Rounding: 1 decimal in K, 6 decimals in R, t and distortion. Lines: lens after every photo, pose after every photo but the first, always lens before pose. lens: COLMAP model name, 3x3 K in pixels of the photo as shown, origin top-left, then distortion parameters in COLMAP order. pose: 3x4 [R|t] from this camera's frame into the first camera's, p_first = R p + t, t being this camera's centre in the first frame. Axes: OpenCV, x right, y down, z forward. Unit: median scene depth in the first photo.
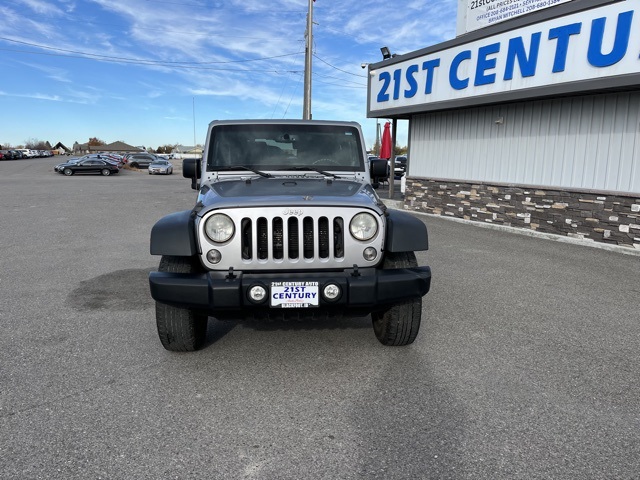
lens RADIAL K [[484.7, 0, 320.0], [0, 484.7, 240.0], [0, 0, 1]] dist [0.076720, -0.107412]
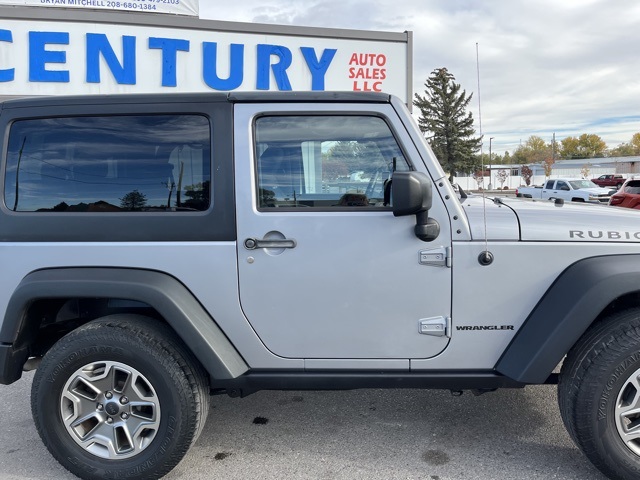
lens RADIAL K [[483.7, 0, 323.1], [0, 483.7, 232.9], [0, 0, 1]] dist [0.075493, -0.102091]
pose [[0.176141, -0.125132, 0.976379, -0.345393], [0.188501, 0.977819, 0.091310, -0.080576], [-0.966148, 0.167965, 0.195822, 0.481251]]
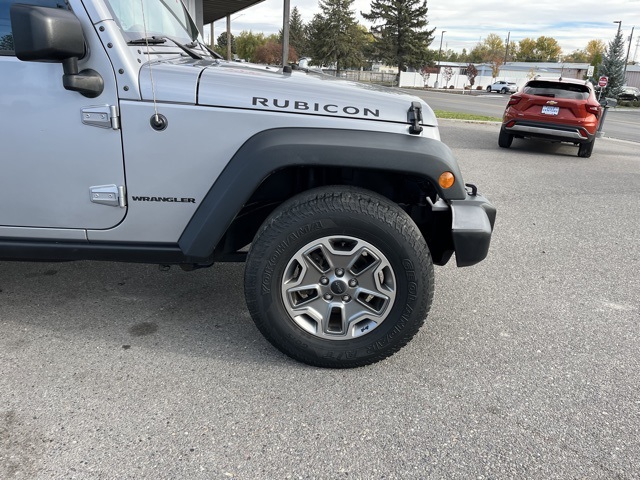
lens RADIAL K [[482.0, 0, 314.4], [0, 482.0, 236.6], [0, 0, 1]] dist [0.087588, -0.119308]
pose [[0.100949, -0.334350, 0.937027, -0.311691], [0.119159, 0.939122, 0.322260, -0.047022], [-0.987730, 0.079124, 0.134644, 0.367253]]
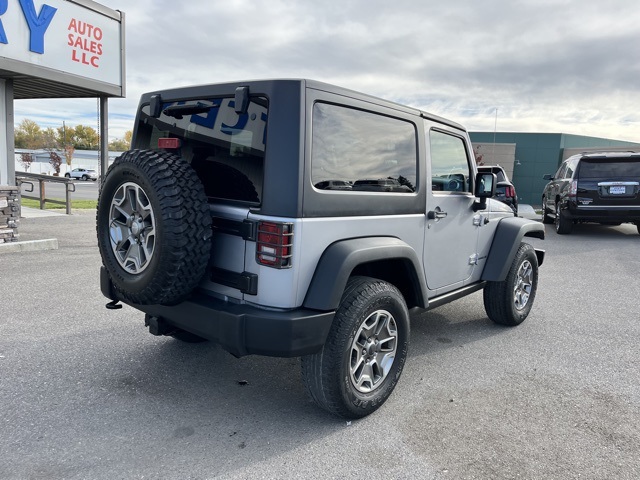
lens RADIAL K [[484.7, 0, 320.0], [0, 484.7, 240.0], [0, 0, 1]] dist [0.076720, -0.107412]
pose [[-0.691131, -0.140512, 0.708939, -0.318989], [0.064069, 0.965145, 0.253751, -0.136016], [-0.719884, 0.220796, -0.658039, 0.845797]]
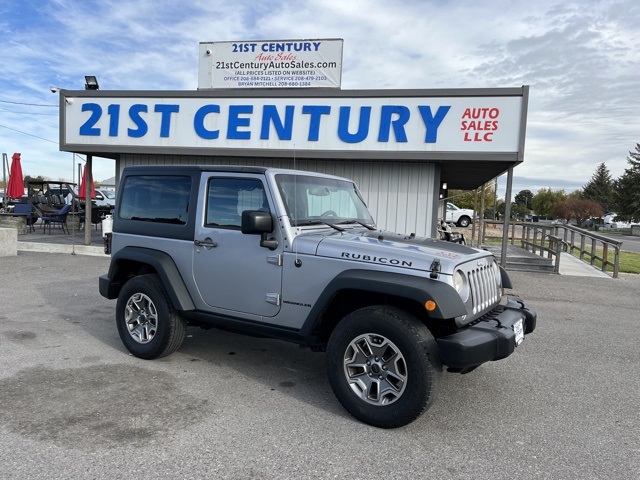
lens RADIAL K [[482.2, 0, 321.9], [0, 482.2, 239.2], [0, 0, 1]] dist [0.075354, -0.099073]
pose [[0.618995, -0.035171, 0.784607, -0.407474], [0.096704, 0.994808, -0.031699, -0.039368], [-0.779419, 0.095496, 0.619182, 0.195108]]
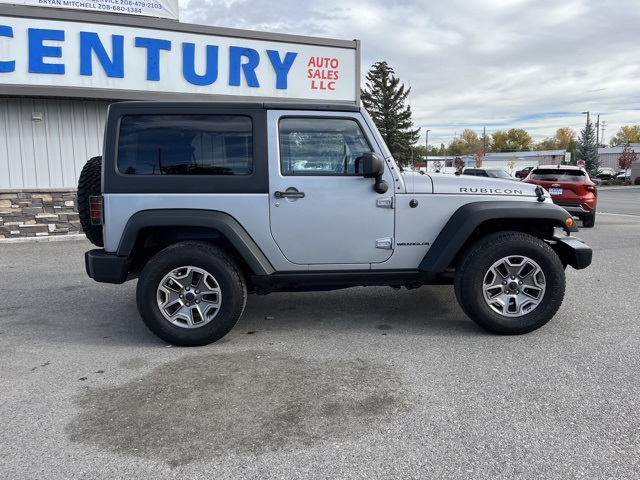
lens RADIAL K [[483.7, 0, 323.1], [0, 483.7, 232.9], [0, 0, 1]] dist [0.075493, -0.102091]
pose [[0.058113, -0.146453, 0.987509, -0.508115], [0.176787, 0.975057, 0.134202, -0.076648], [-0.982532, 0.166780, 0.082554, 0.498190]]
